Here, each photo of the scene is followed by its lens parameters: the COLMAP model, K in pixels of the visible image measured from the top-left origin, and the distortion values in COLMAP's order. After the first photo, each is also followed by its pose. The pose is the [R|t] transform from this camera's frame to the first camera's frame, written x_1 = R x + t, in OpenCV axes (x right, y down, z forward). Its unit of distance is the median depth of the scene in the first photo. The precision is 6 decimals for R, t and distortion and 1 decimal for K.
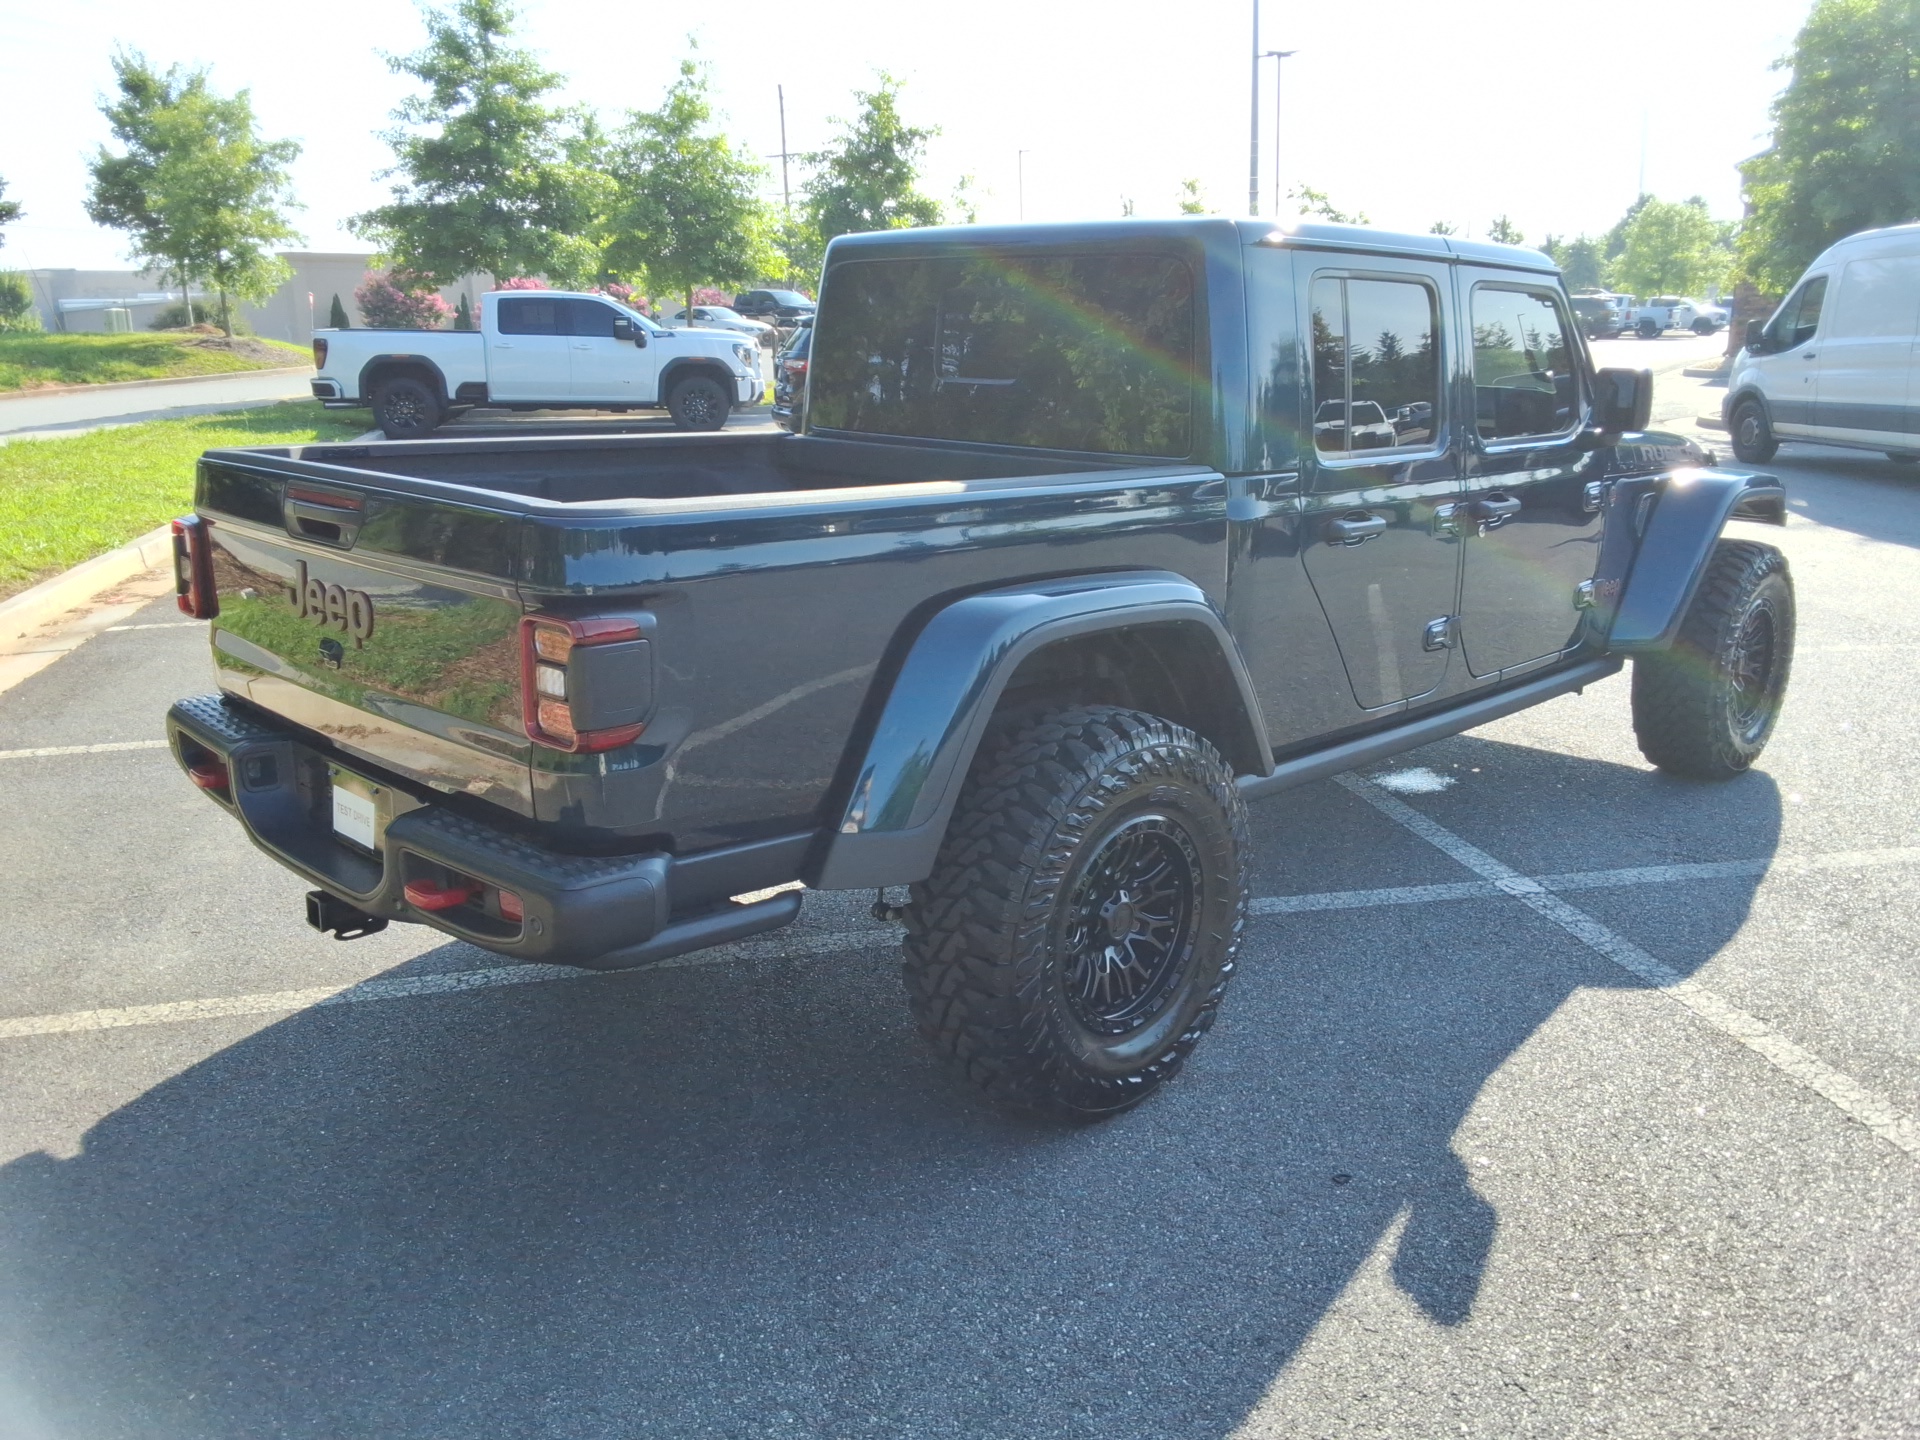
lens RADIAL K [[1549.1, 0, 969.8], [0, 1549.1, 715.9], [0, 0, 1]] dist [0.118887, -0.187181]
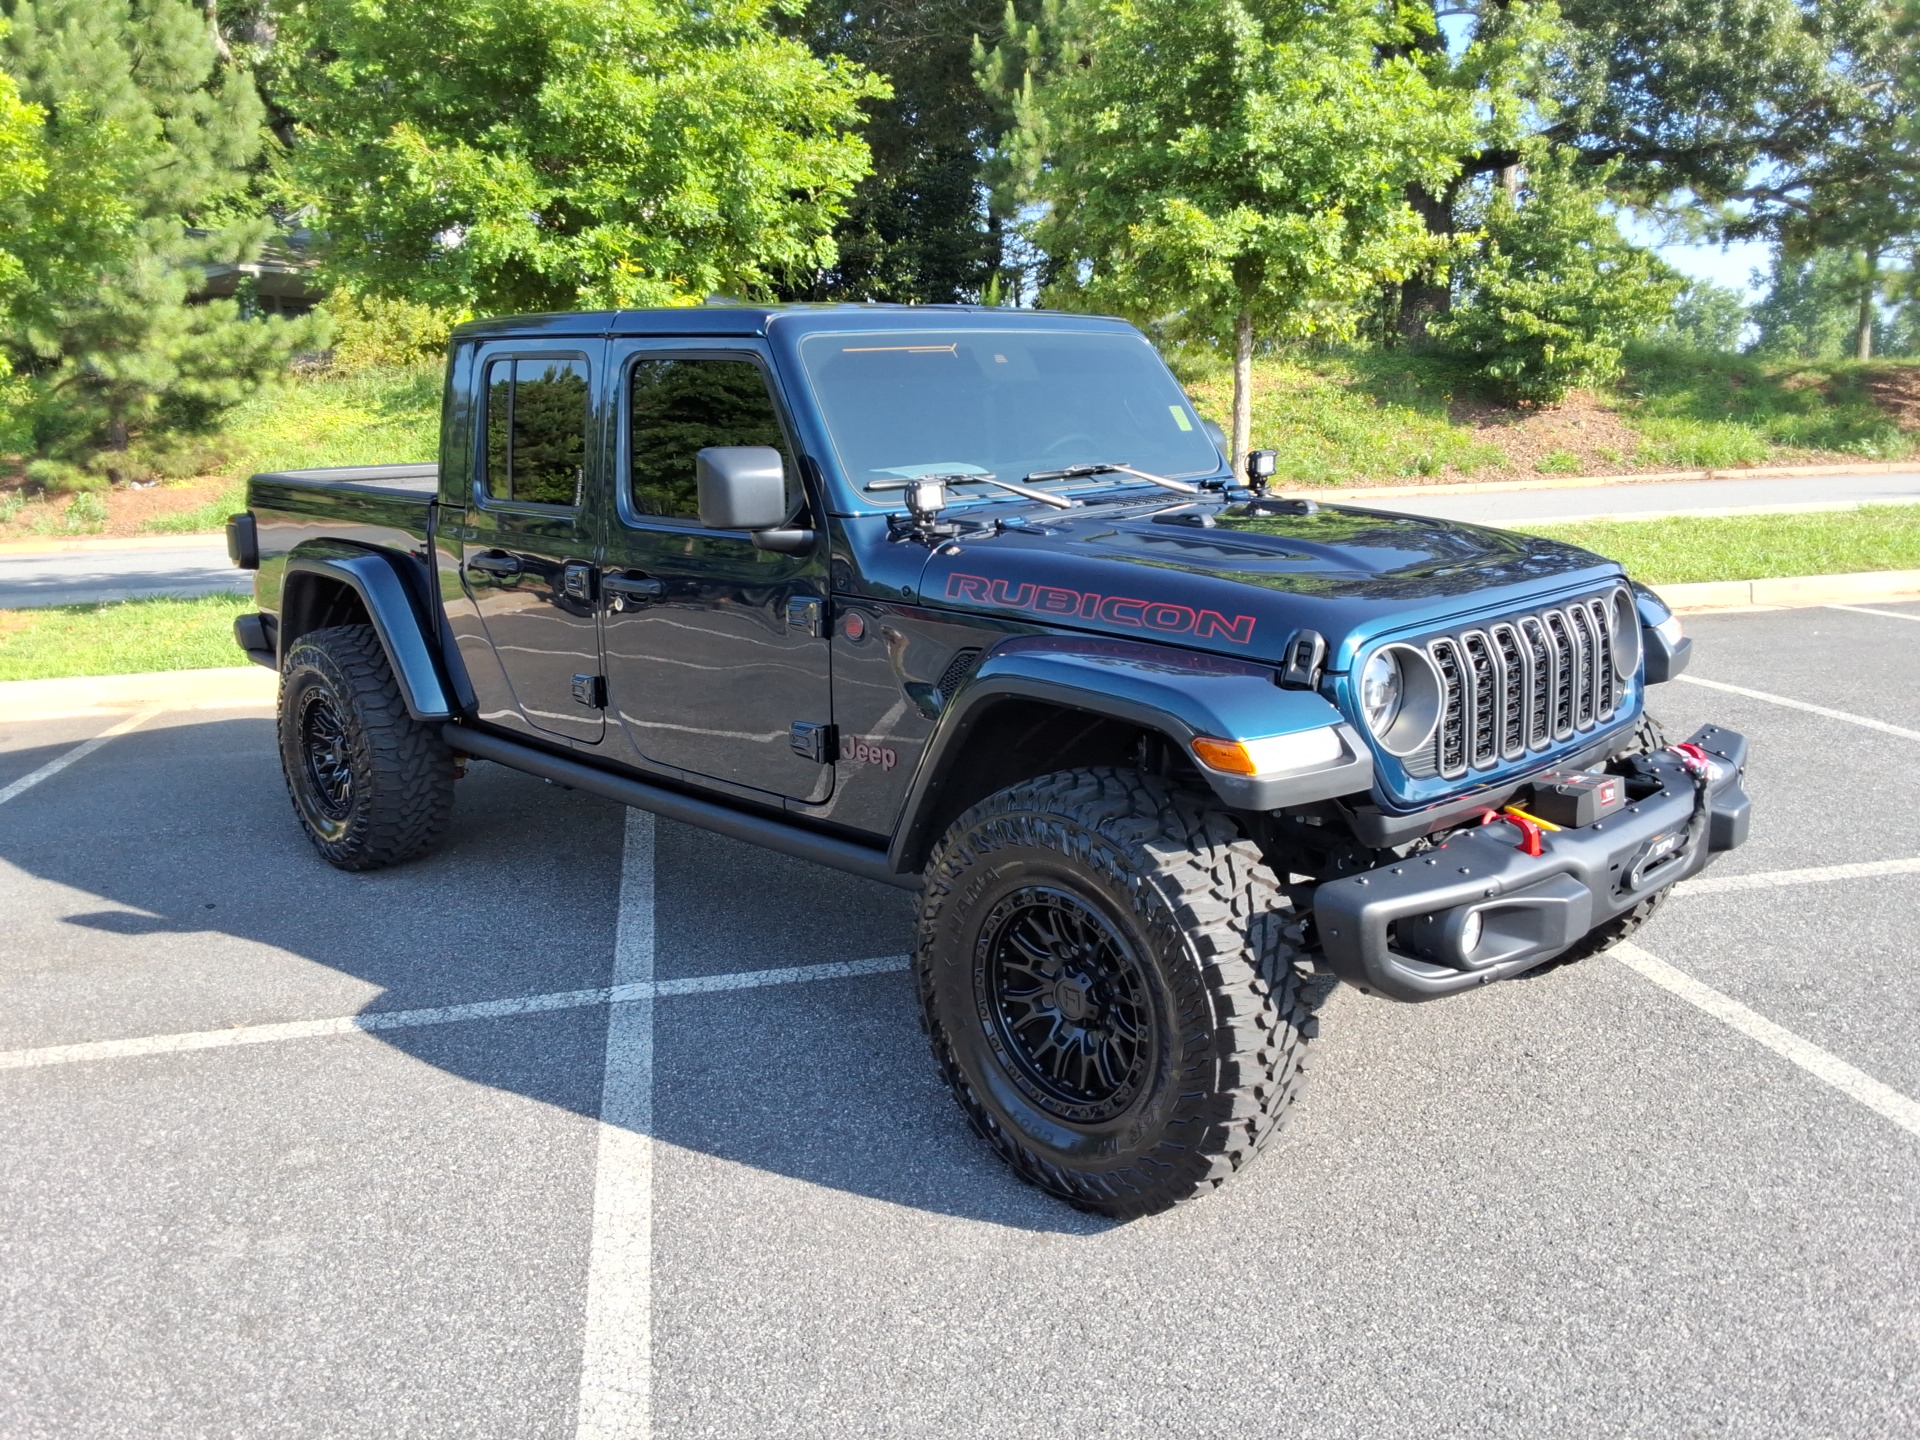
lens RADIAL K [[1549.1, 0, 969.8], [0, 1549.1, 715.9], [0, 0, 1]] dist [0.118887, -0.187181]
pose [[-0.021729, 0.201701, -0.979206, 0.270688], [-0.218146, 0.954881, 0.201531, -0.061897], [0.975674, 0.217989, 0.023252, 0.252785]]
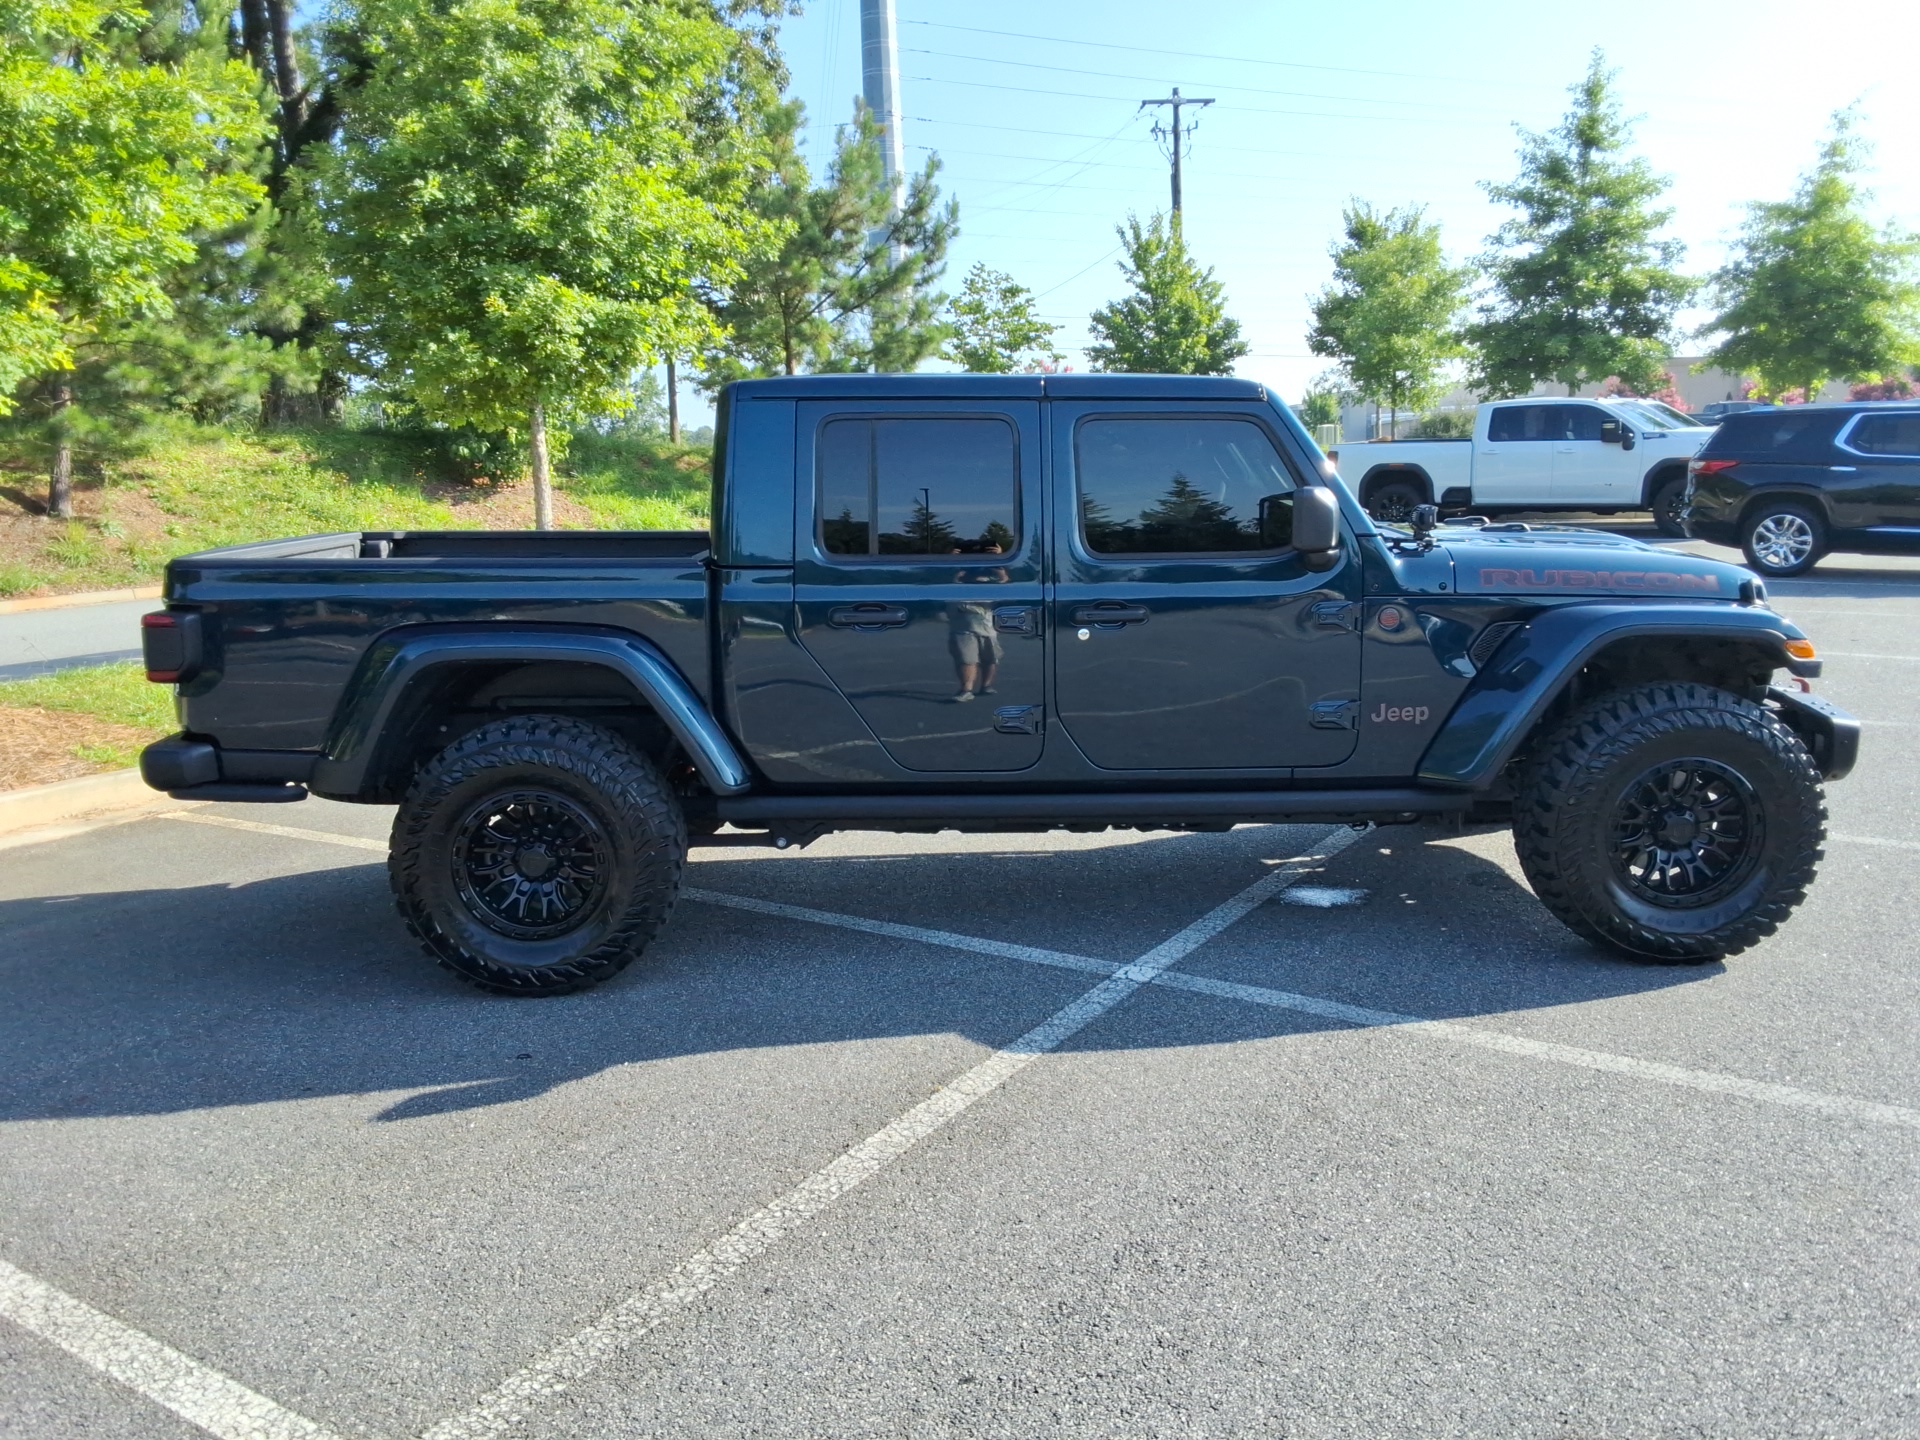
lens RADIAL K [[1549.1, 0, 969.8], [0, 1549.1, 715.9], [0, 0, 1]] dist [0.118887, -0.187181]
pose [[0.696157, 0.105632, -0.710075, 0.220677], [-0.149679, 0.988735, 0.000341, -0.010147], [0.702112, 0.106046, 0.704126, 0.037870]]
